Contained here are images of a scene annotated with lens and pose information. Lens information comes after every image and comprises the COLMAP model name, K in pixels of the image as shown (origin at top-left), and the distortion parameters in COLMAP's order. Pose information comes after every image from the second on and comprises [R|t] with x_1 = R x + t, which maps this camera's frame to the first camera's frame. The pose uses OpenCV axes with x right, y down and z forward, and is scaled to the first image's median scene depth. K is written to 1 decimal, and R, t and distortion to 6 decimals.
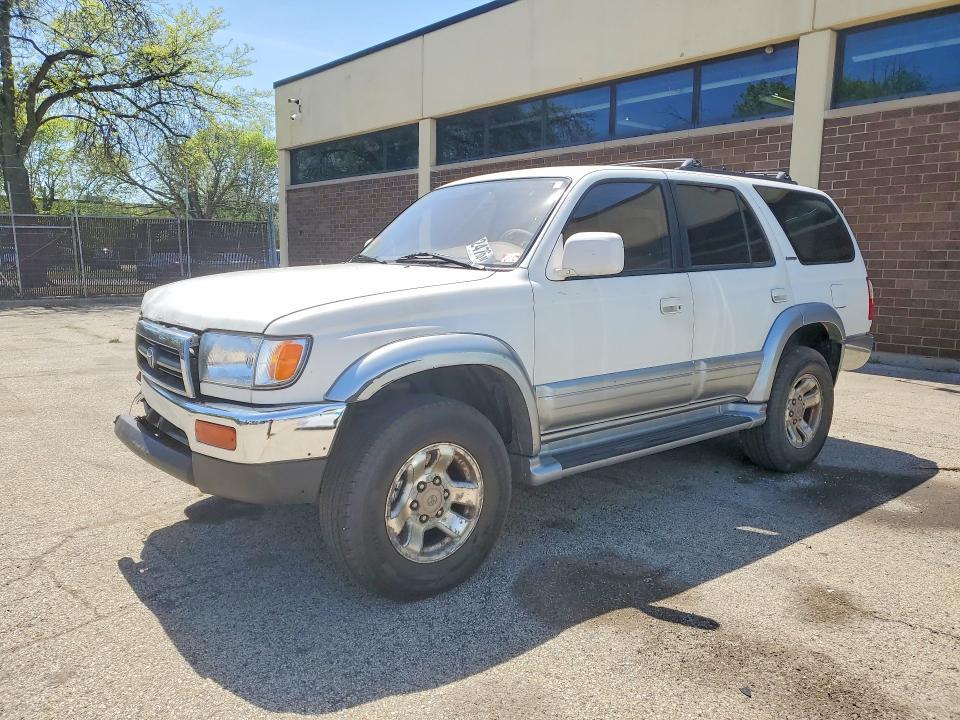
lens RADIAL K [[741.1, 0, 477.2], [0, 741.1, 365.5], [0, 0, 1]] dist [0.035007, -0.027010]
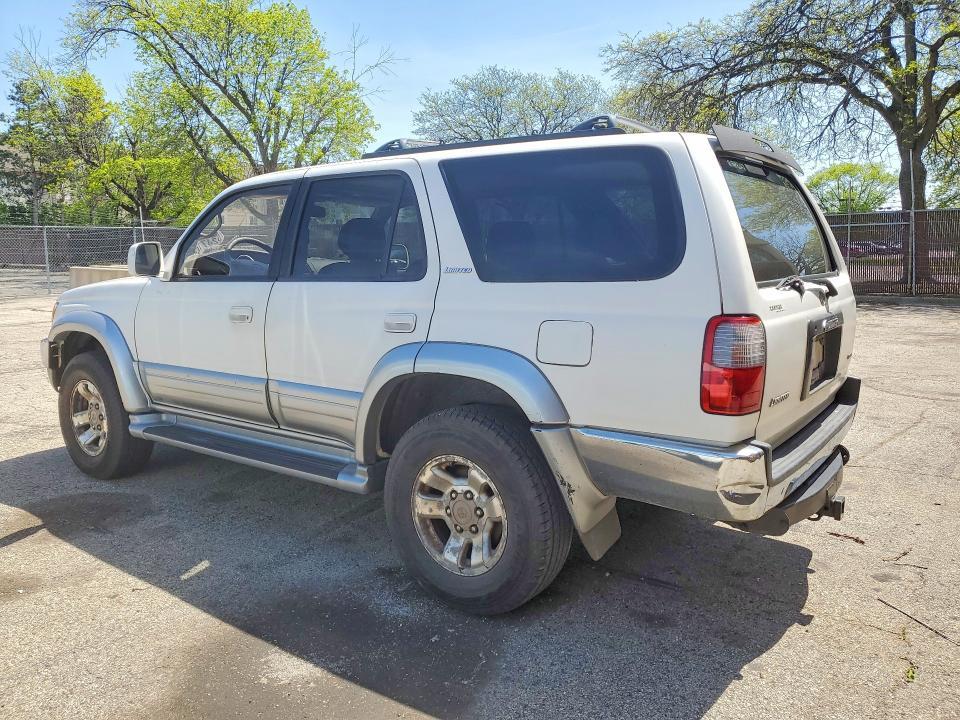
lens RADIAL K [[741.1, 0, 479.8], [0, 741.1, 357.5], [0, 0, 1]] dist [0.035007, -0.027010]
pose [[0.247337, 0.131173, -0.960009, 1.266199], [-0.140598, 0.985166, 0.098387, -0.163943], [0.958674, 0.110640, 0.262111, 1.044394]]
